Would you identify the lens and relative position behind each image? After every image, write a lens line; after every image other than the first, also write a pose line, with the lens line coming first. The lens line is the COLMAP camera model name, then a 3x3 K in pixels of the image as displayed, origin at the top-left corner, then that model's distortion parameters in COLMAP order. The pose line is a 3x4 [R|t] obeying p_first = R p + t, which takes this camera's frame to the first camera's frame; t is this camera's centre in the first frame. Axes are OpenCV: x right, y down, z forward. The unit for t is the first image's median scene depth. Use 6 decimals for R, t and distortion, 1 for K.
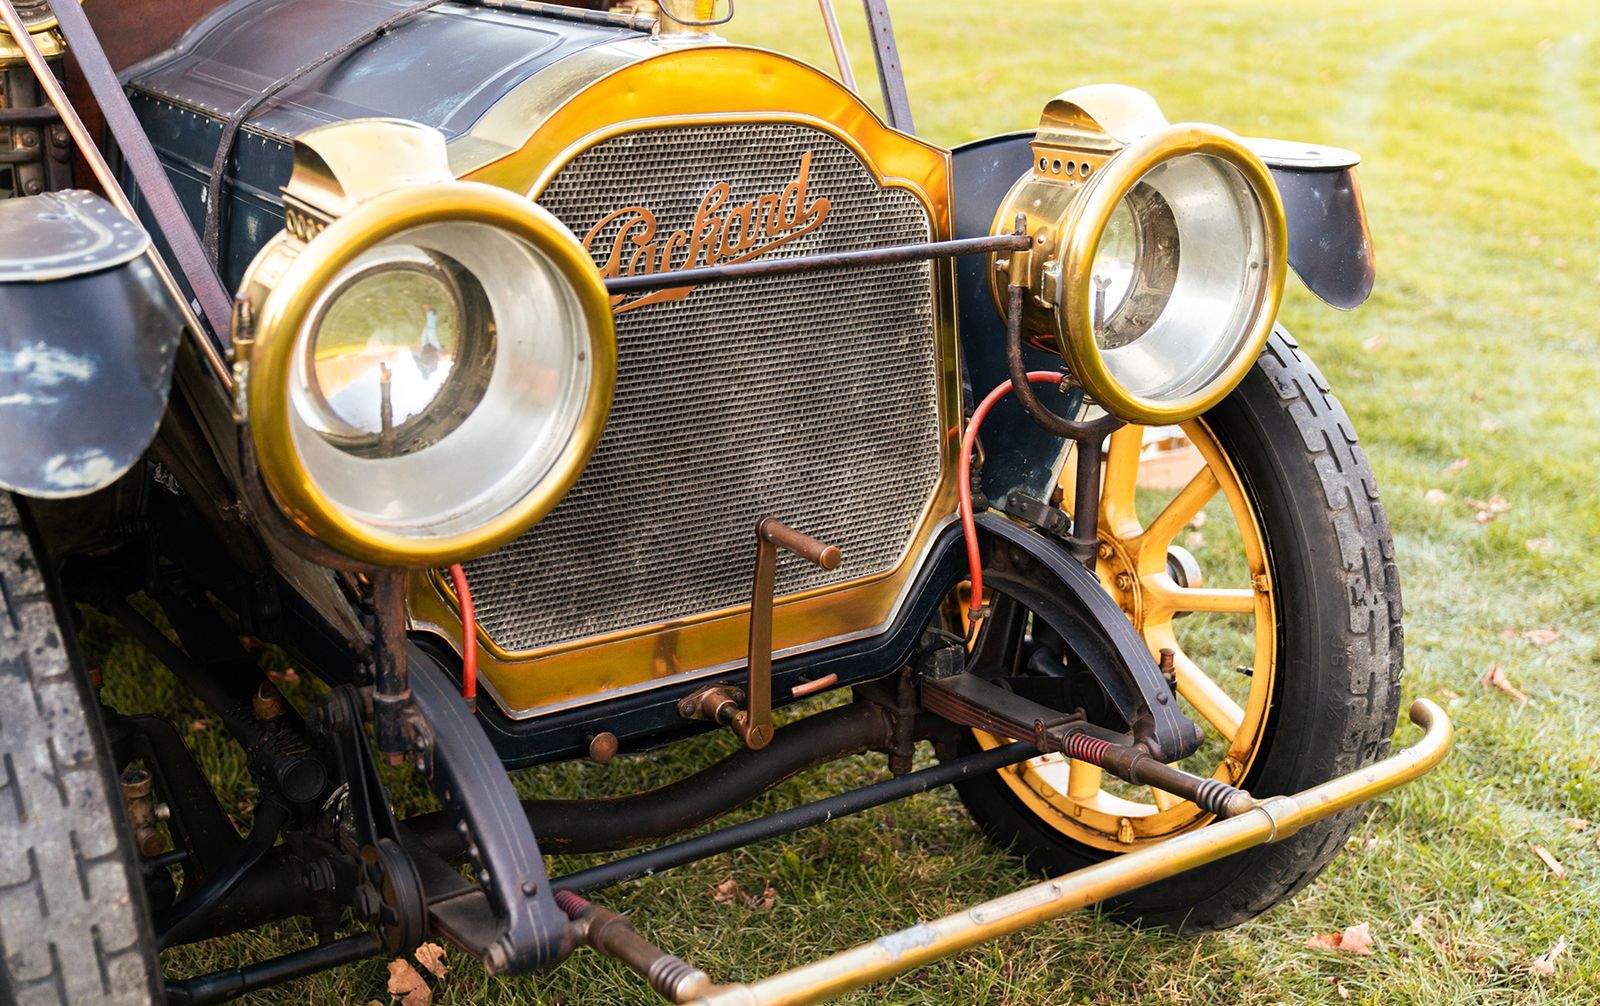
lens RADIAL K [[1863.0, 0, 766.5], [0, 1863.0, 515.6], [0, 0, 1]] dist [-0.008917, 0.045901]
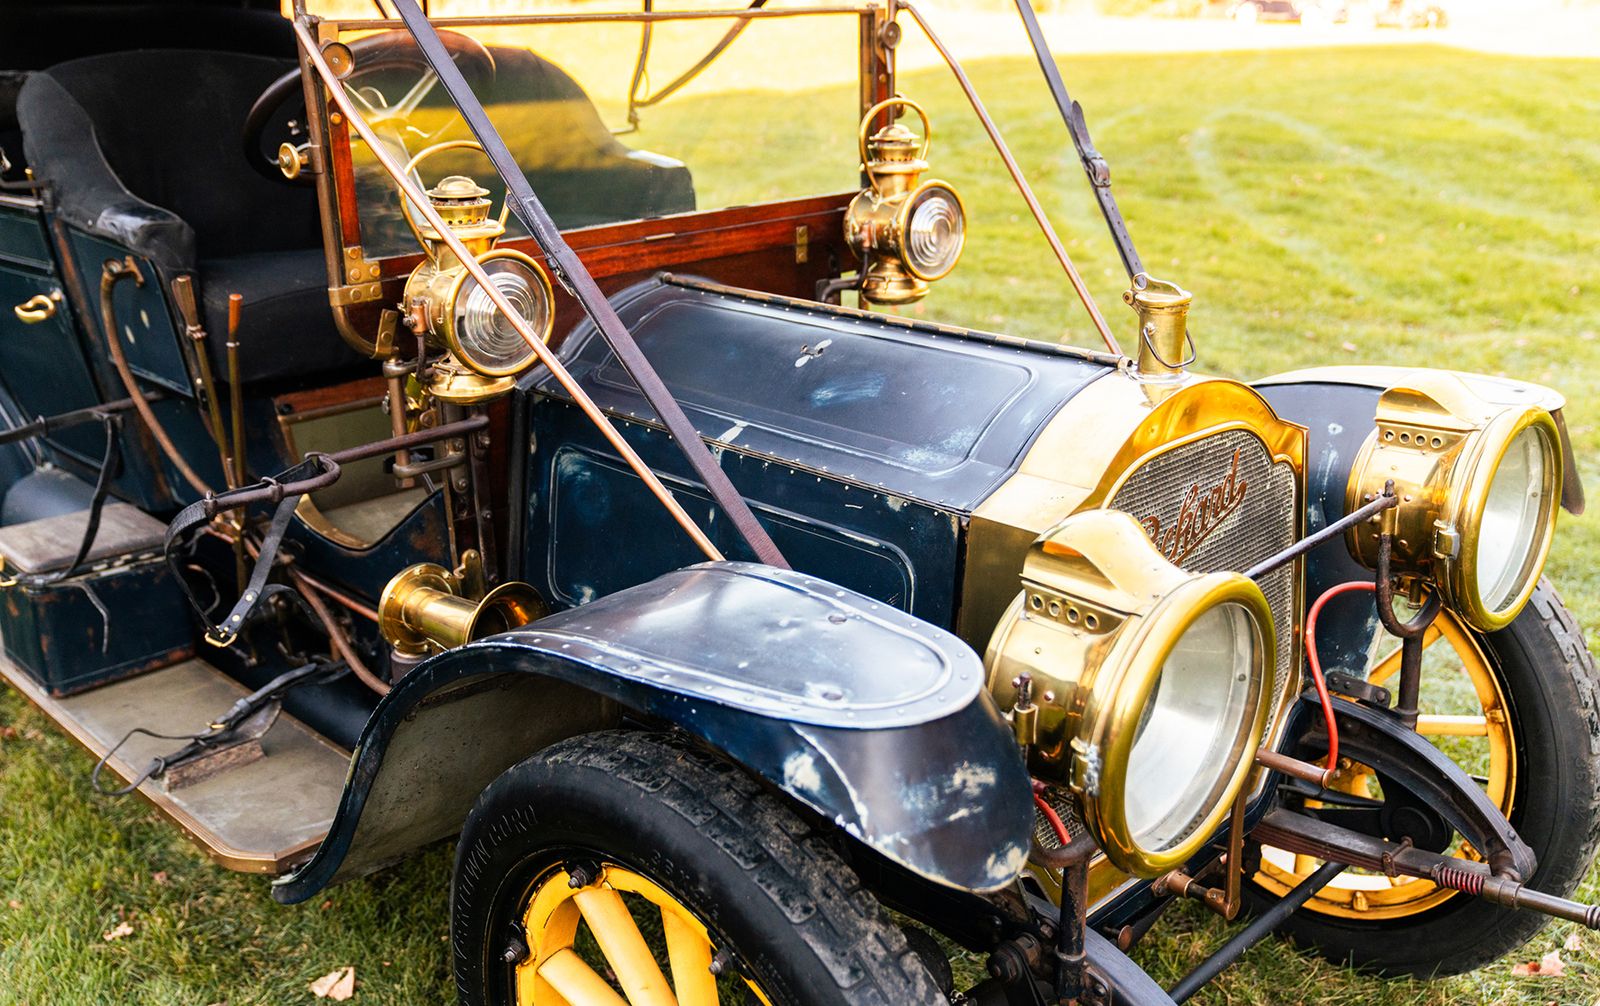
lens RADIAL K [[1496.4, 0, 800.0], [0, 1496.4, 503.0], [0, 0, 1]] dist [0.009914, 0.007648]
pose [[0.982217, -0.093211, 0.162976, -0.390435], [0.095040, 0.995468, -0.003444, -0.162915], [-0.161916, 0.018872, 0.986624, 0.039105]]
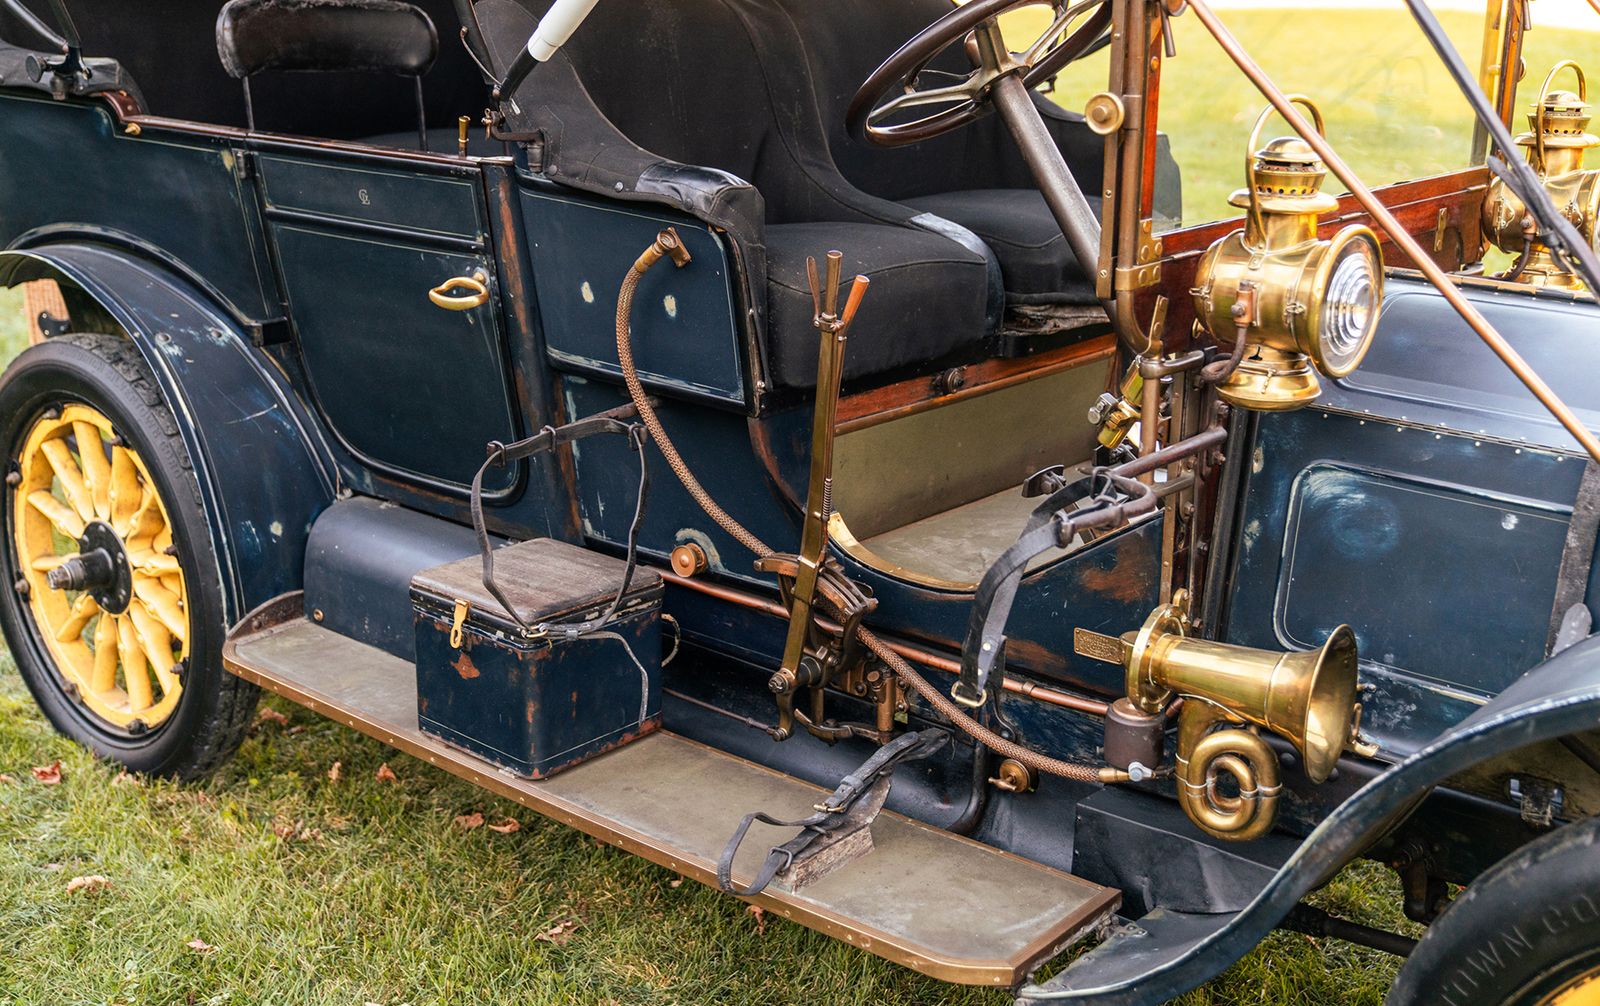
lens RADIAL K [[1863.0, 0, 766.5], [0, 1863.0, 515.6], [0, 0, 1]] dist [-0.008917, 0.045901]
pose [[0.960087, -0.085641, 0.266267, -0.993293], [0.093892, 0.995413, -0.018389, -0.202886], [-0.263471, 0.042656, 0.963724, 0.142117]]
